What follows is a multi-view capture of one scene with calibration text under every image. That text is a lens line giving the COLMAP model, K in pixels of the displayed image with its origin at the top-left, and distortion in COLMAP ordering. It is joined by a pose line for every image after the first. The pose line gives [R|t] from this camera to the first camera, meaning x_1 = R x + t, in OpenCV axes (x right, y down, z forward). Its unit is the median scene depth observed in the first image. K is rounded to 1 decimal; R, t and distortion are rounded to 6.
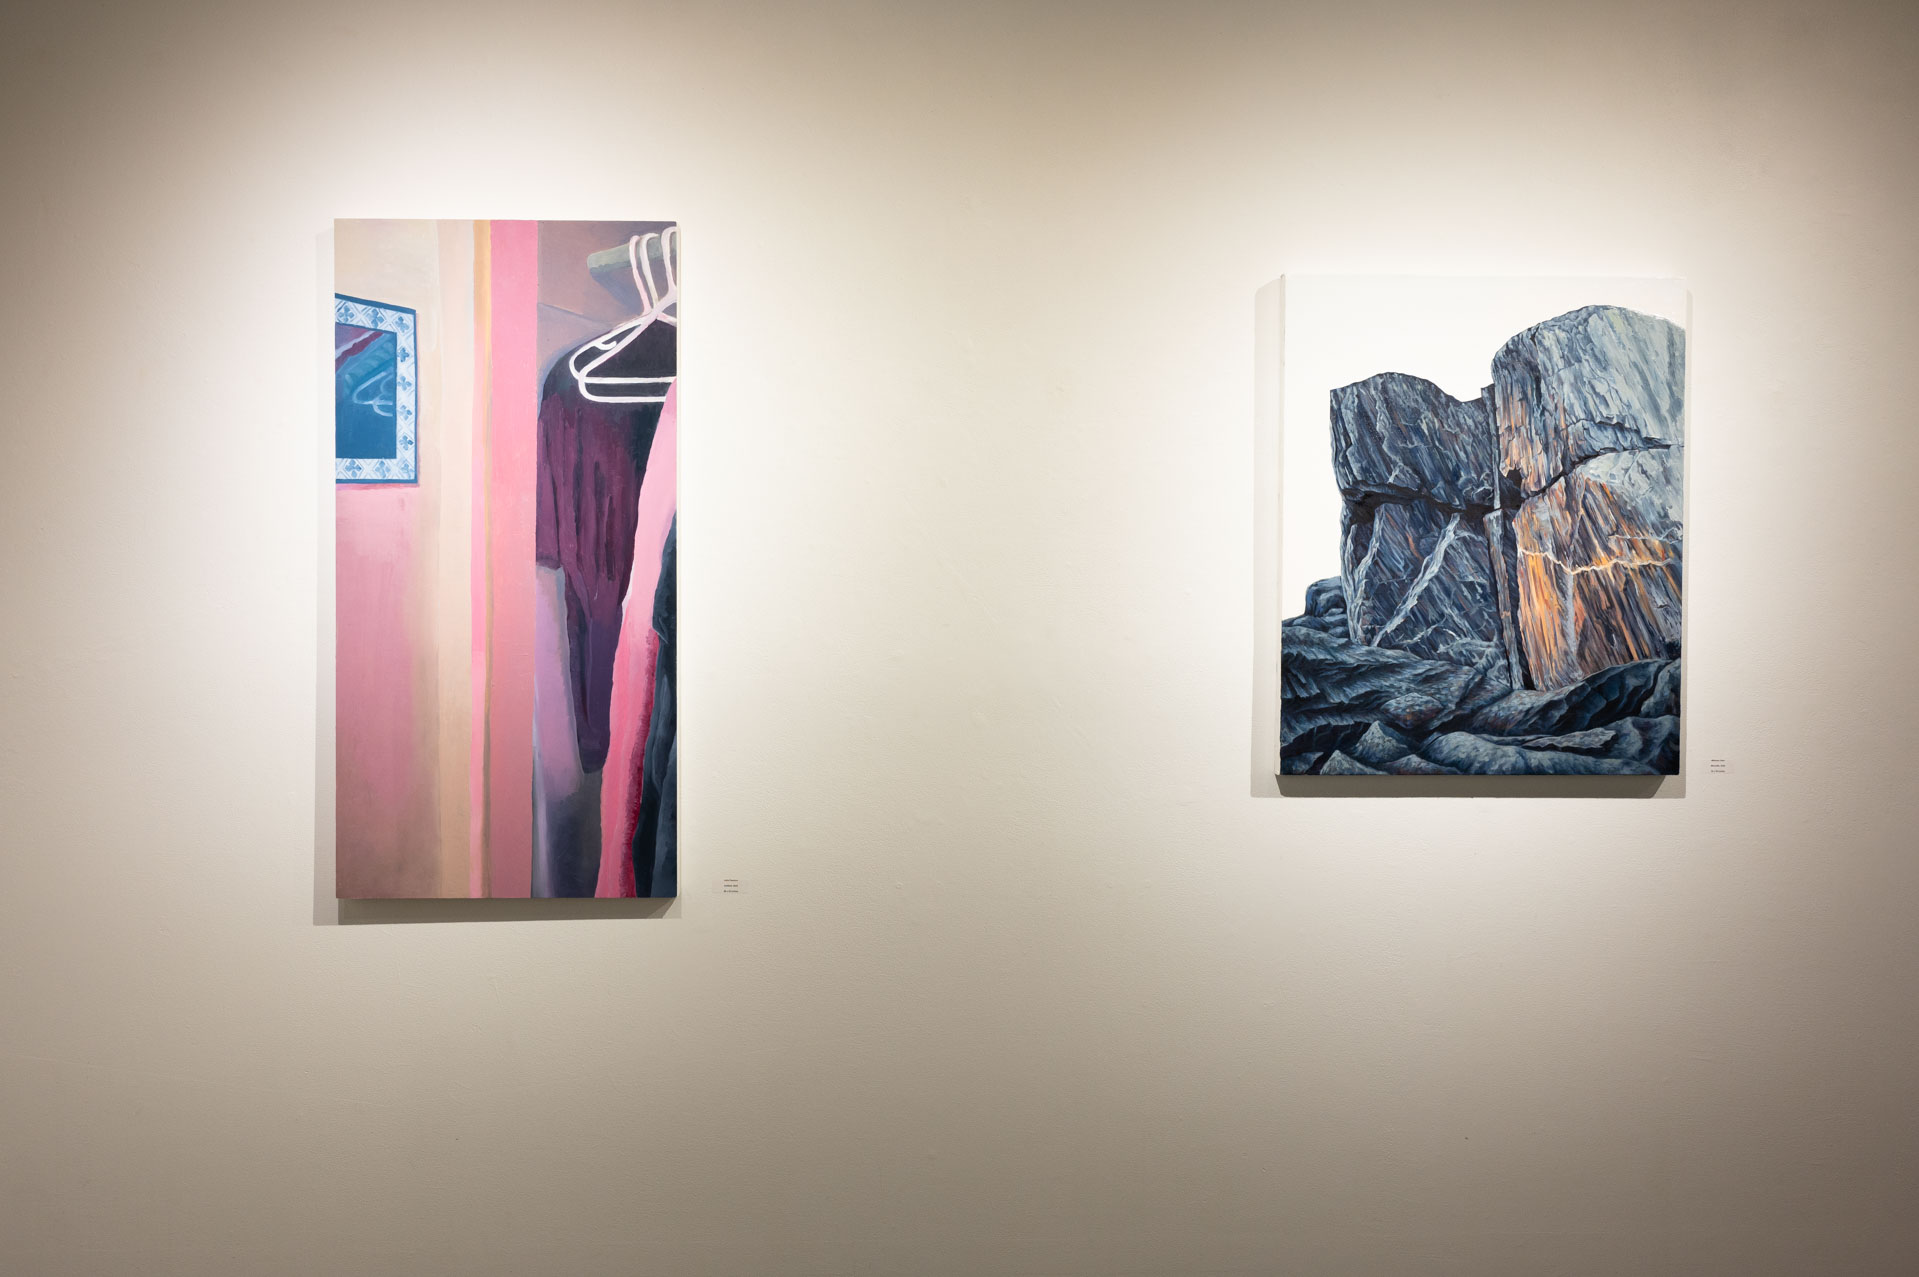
lens RADIAL K [[1573.6, 0, 965.8], [0, 1573.6, 629.7], [0, 0, 1]] dist [-0.007192, 0.003898]
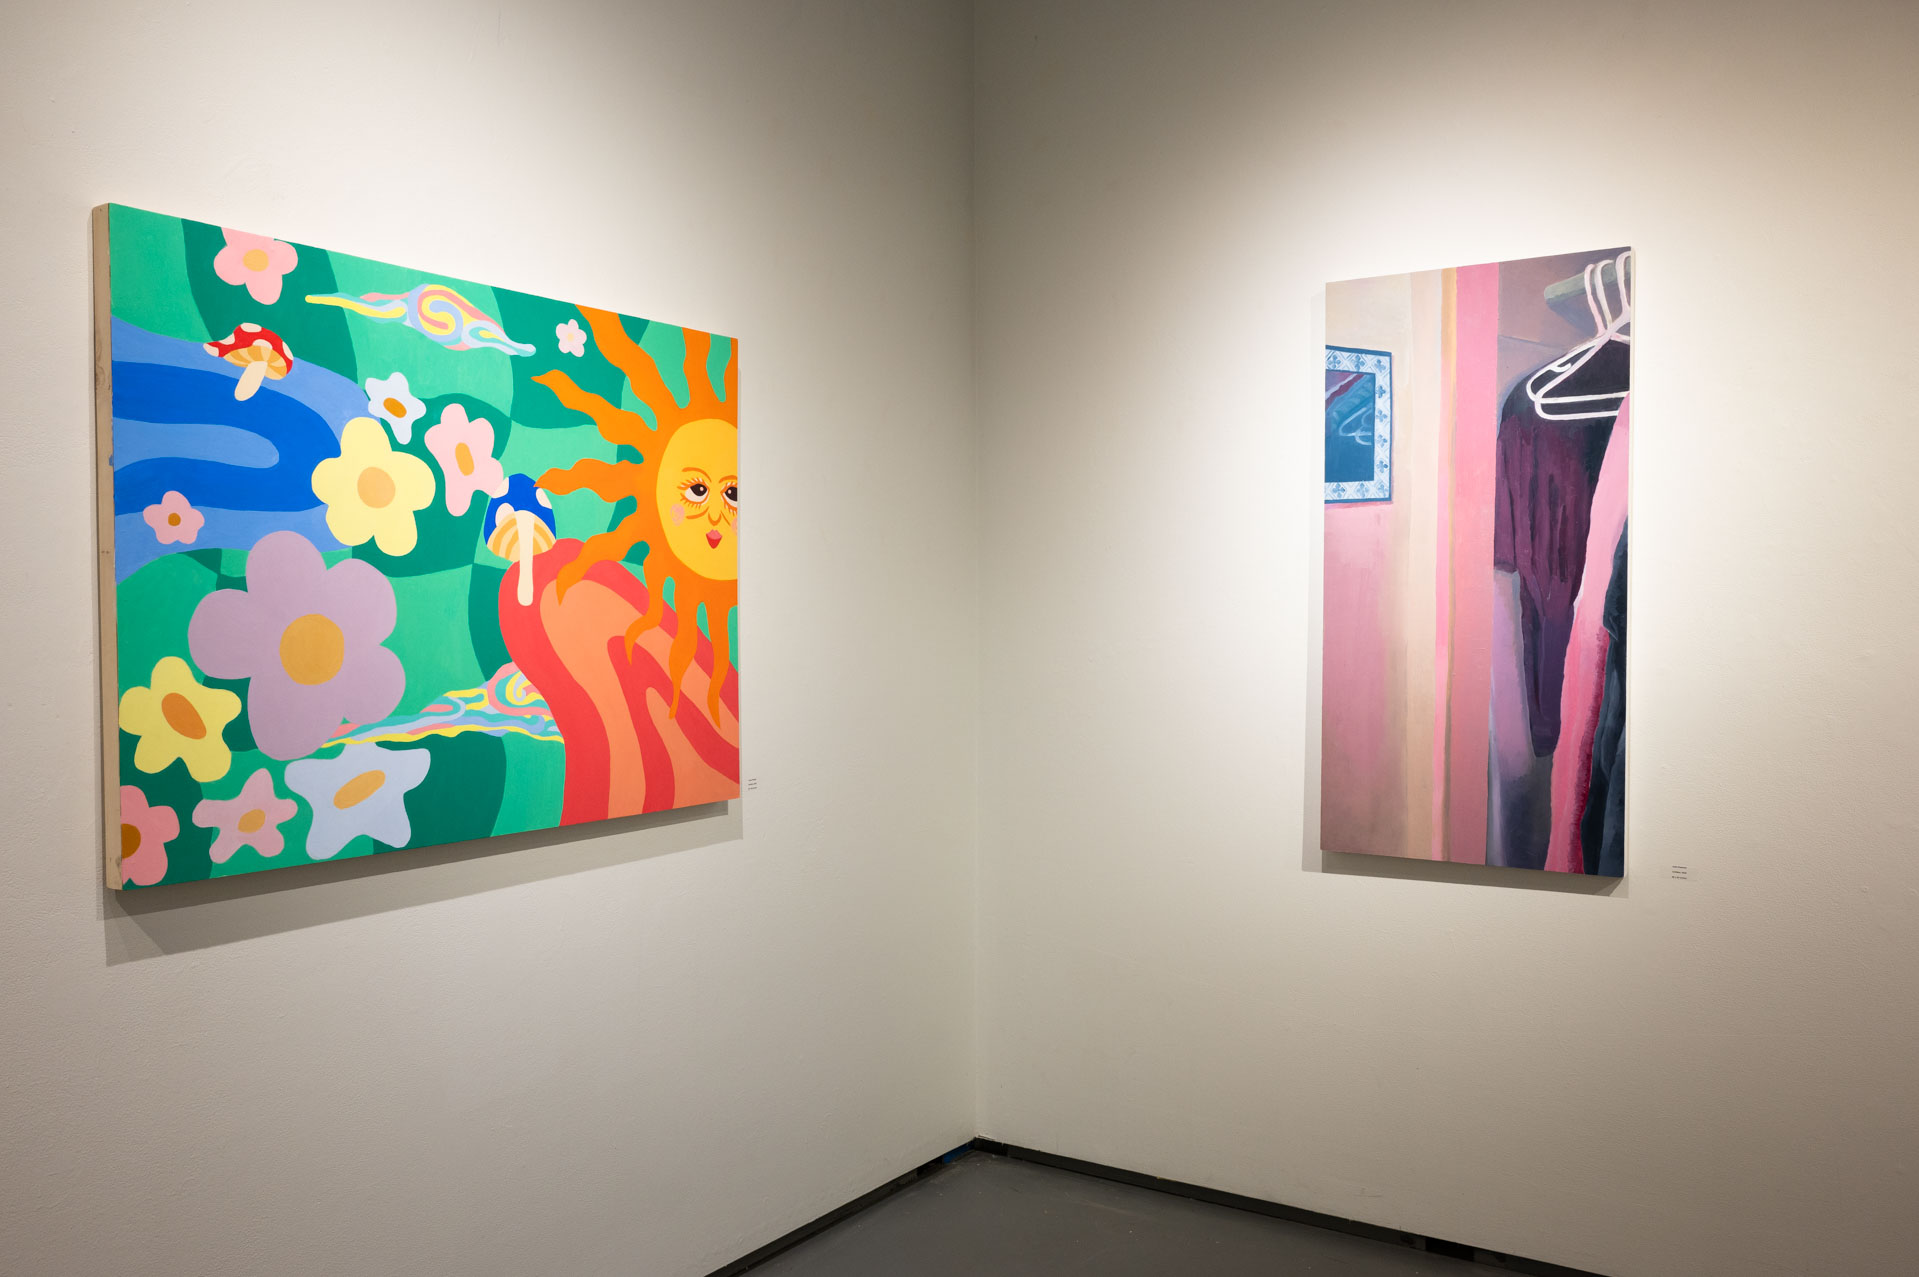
lens RADIAL K [[1573.6, 0, 963.6], [0, 1573.6, 642.9], [0, 0, 1]] dist [-0.007192, 0.003898]
pose [[0.822103, 0.007899, -0.569284, 0.054680], [-0.013341, 0.999896, -0.005392, 0.022487], [0.569182, 0.012027, 0.822123, -0.136852]]
